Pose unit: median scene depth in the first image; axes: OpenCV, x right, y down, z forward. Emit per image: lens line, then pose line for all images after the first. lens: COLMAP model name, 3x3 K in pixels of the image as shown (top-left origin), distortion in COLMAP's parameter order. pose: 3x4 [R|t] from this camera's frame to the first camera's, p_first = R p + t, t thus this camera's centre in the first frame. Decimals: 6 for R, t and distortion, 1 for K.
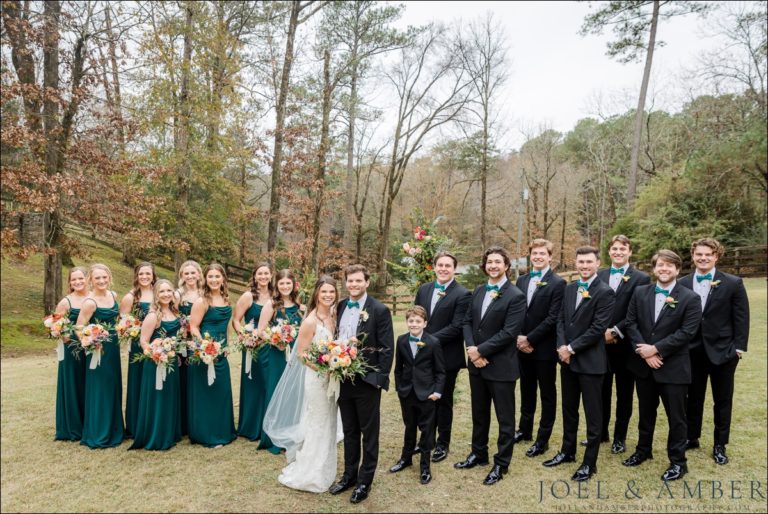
lens RADIAL K [[545.3, 0, 384.0], [0, 545.3, 257.0], [0, 0, 1]] dist [0.004972, -0.000382]
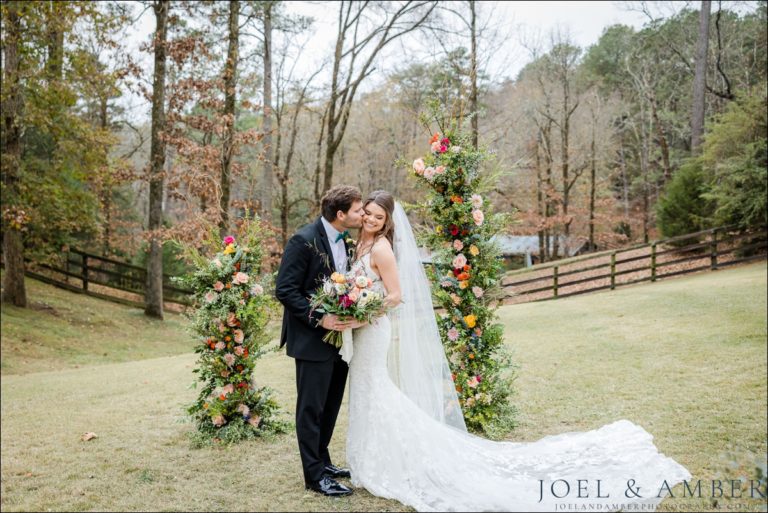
lens RADIAL K [[820.5, 0, 340.2], [0, 820.5, 238.2], [0, 0, 1]] dist [-0.003010, -0.019532]
pose [[0.998983, -0.035378, 0.027964, -0.007961], [0.035627, 0.999329, -0.008462, 0.007194], [-0.027646, 0.009449, 0.999573, 0.014825]]
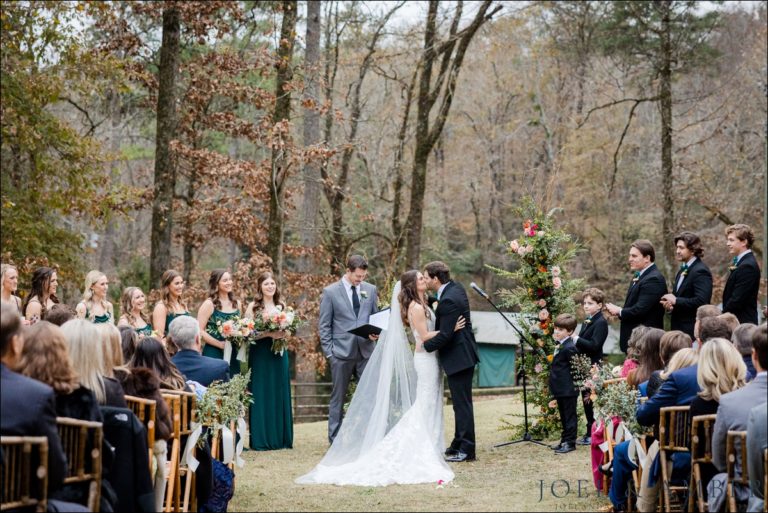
lens RADIAL K [[1740.3, 0, 458.1], [0, 1740.3, 254.4], [0, 0, 1]] dist [0.046016, 0.007470]
pose [[0.998690, -0.025528, 0.044335, -0.017929], [0.027226, 0.998902, -0.038119, 0.010403], [-0.043314, 0.039276, 0.998289, -0.179445]]
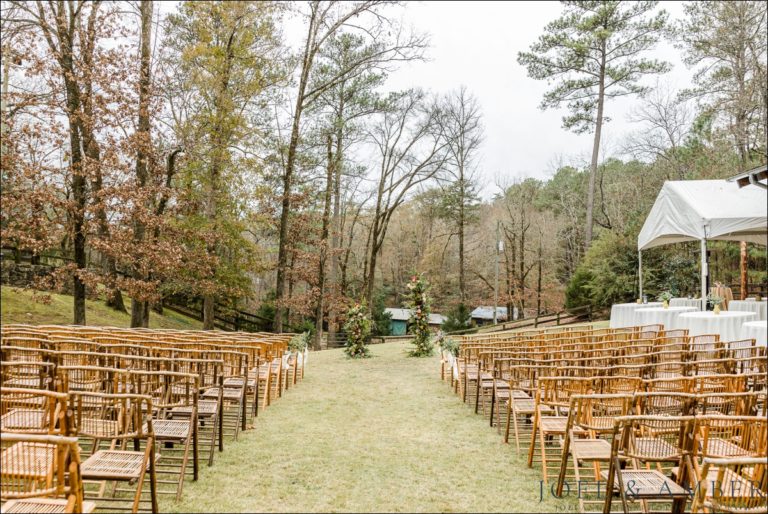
lens RADIAL K [[612.2, 0, 395.4], [0, 612.2, 257.9], [0, 0, 1]] dist [-0.008043, -0.000269]
pose [[0.998194, -0.007476, 0.059604, -0.018201], [0.012613, 0.996191, -0.086279, 0.009495], [-0.058732, 0.086875, 0.994486, -0.166866]]
